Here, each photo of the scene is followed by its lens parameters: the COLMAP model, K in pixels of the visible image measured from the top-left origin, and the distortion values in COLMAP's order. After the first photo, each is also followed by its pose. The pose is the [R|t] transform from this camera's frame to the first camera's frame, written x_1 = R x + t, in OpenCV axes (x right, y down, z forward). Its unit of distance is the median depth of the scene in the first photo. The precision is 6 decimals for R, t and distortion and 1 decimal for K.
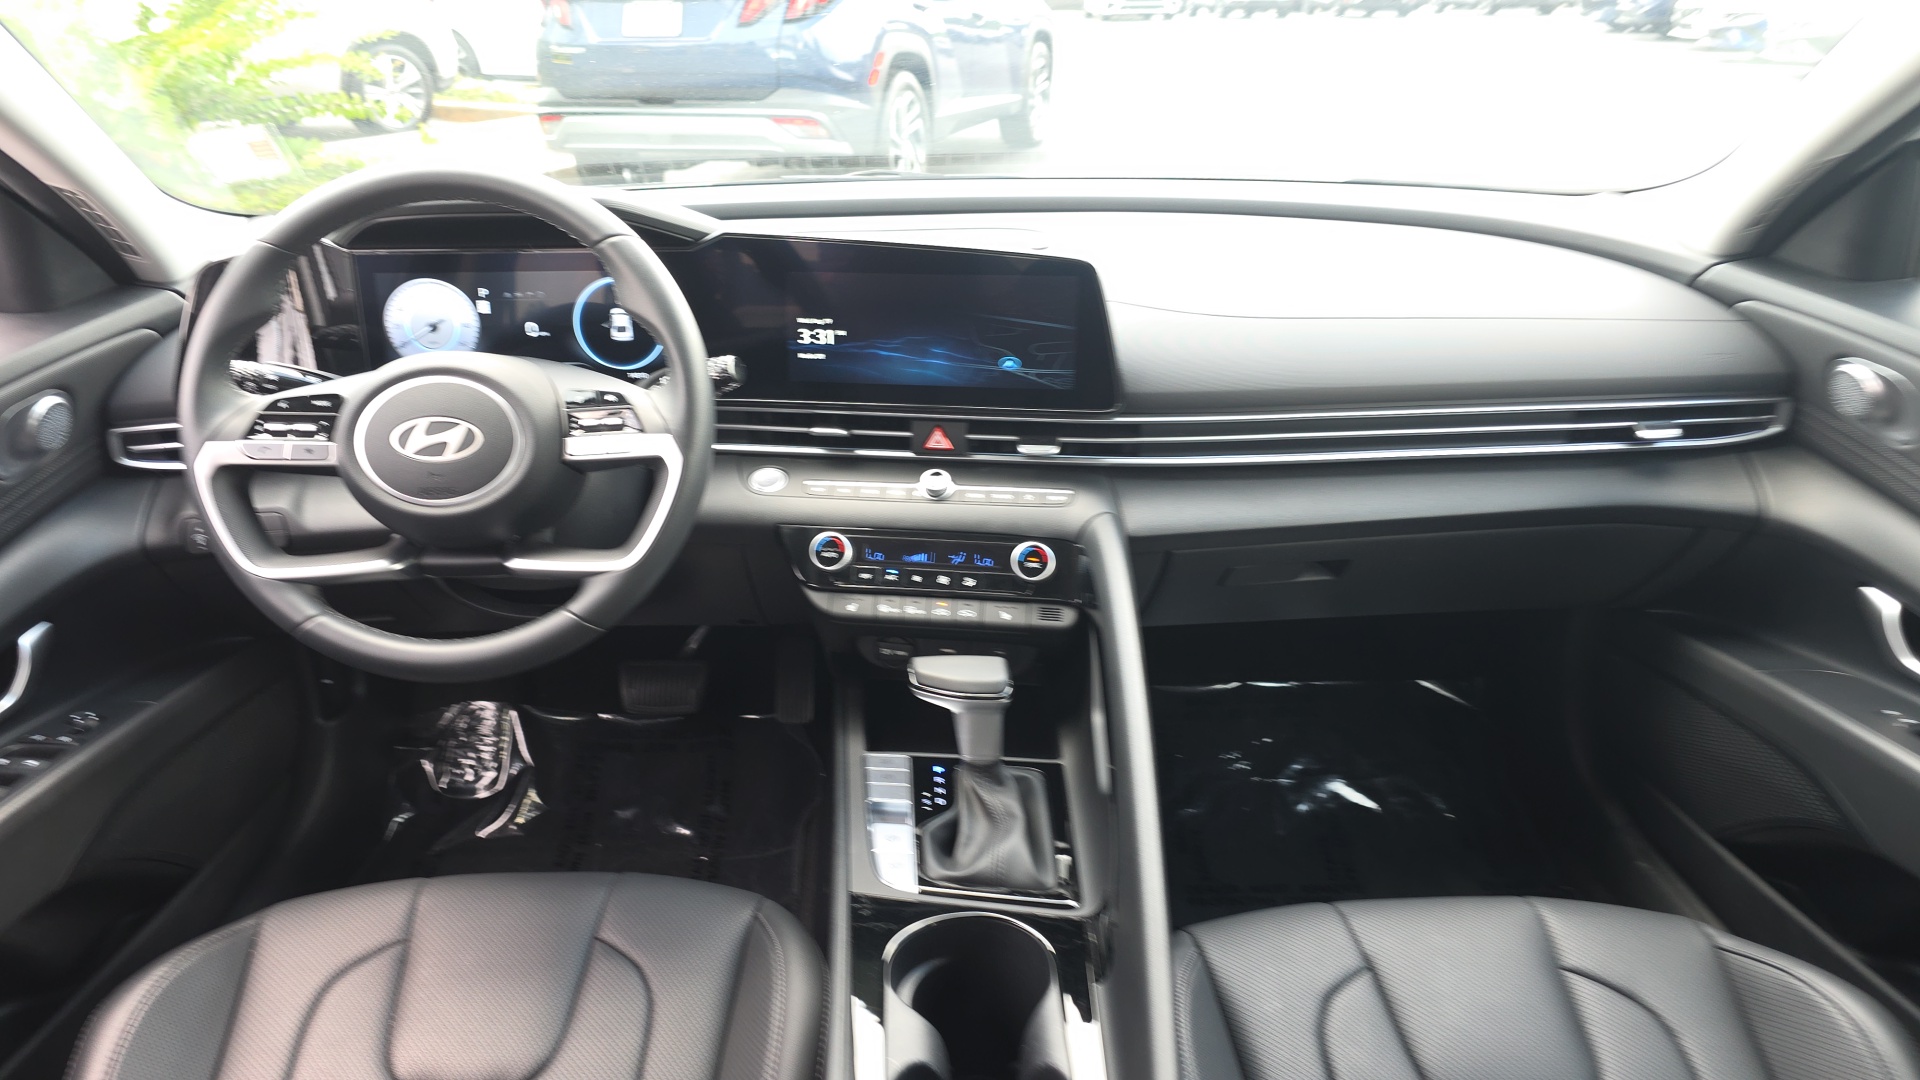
lens RADIAL K [[1309.3, 0, 923.8], [0, 1309.3, 552.6], [0, 0, 1]] dist [0.048680, -0.055980]
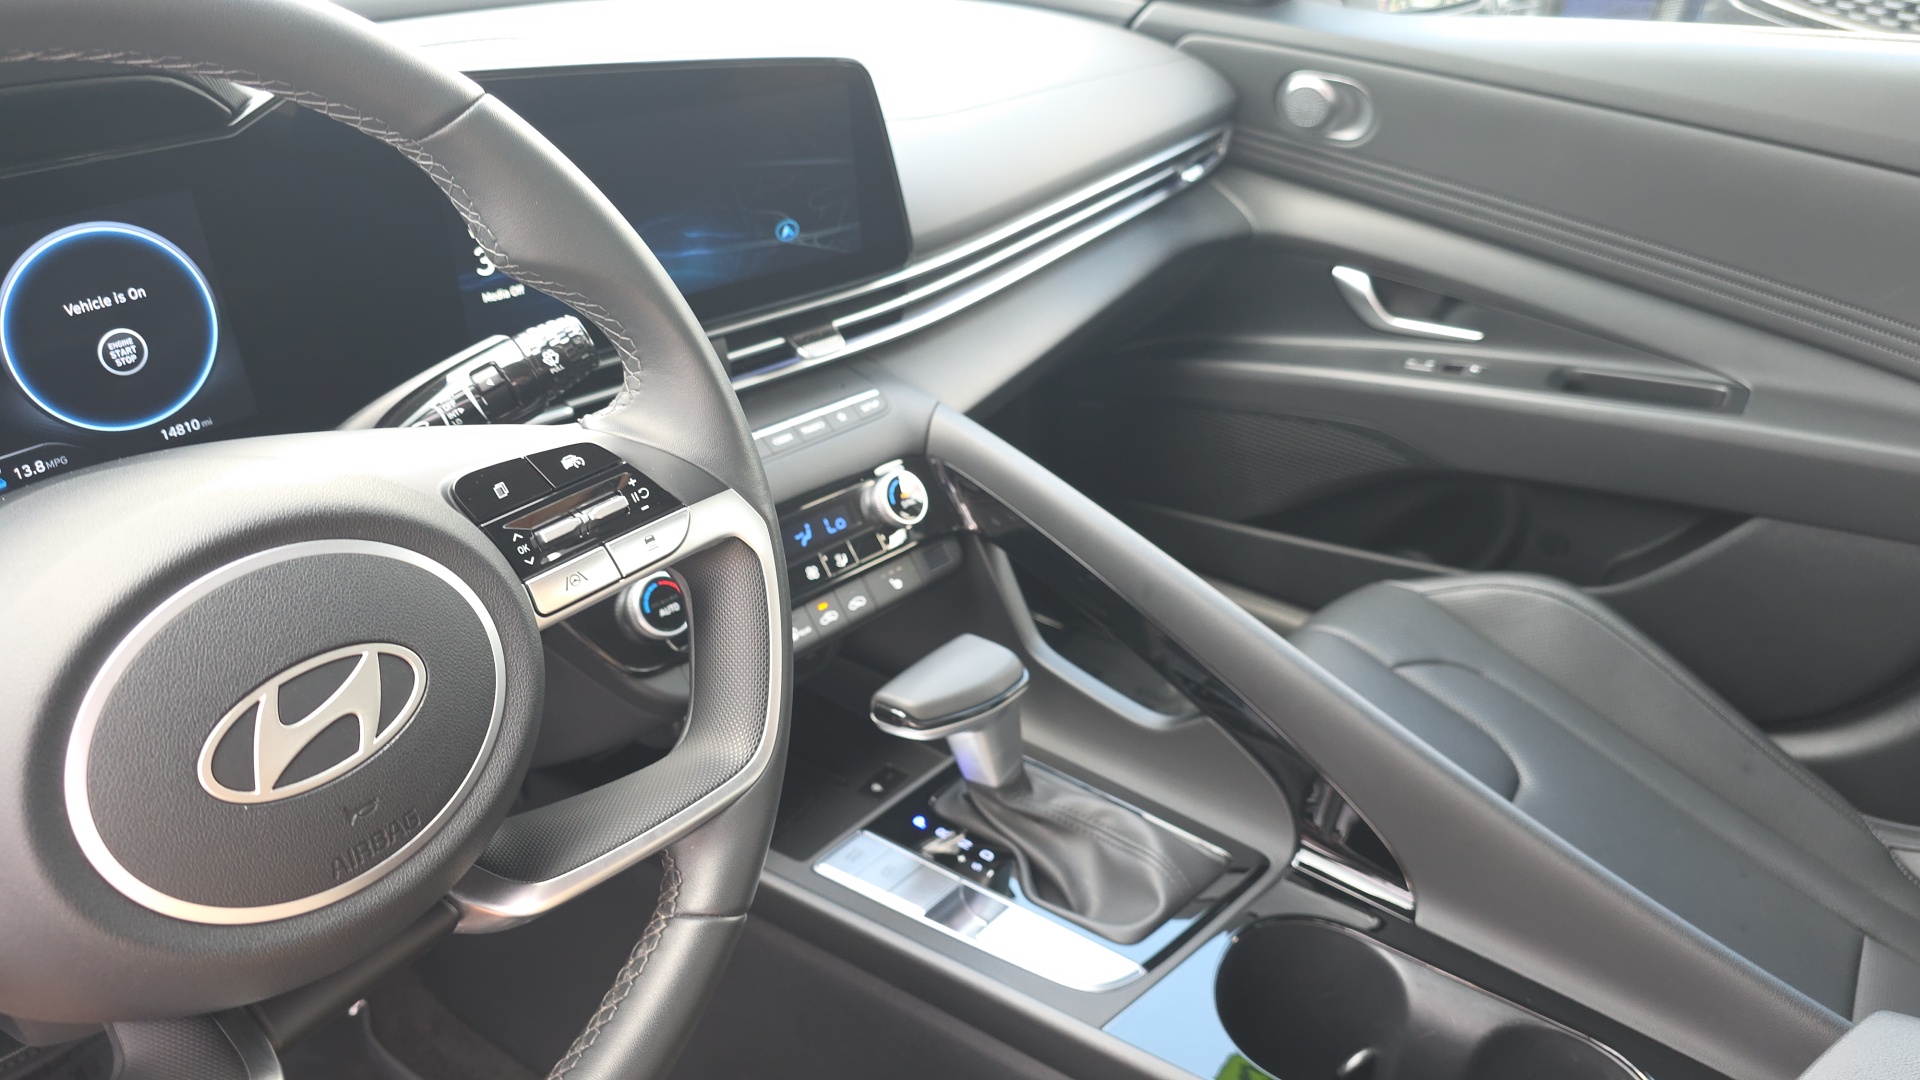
lens RADIAL K [[1309.3, 0, 942.4], [0, 1309.3, 532.3], [0, 0, 1]] dist [0.048680, -0.055980]
pose [[0.579670, -0.371391, 0.725294, -0.418094], [0.284680, 0.926309, 0.246799, -0.142057], [-0.763505, 0.063415, 0.642681, 0.512919]]
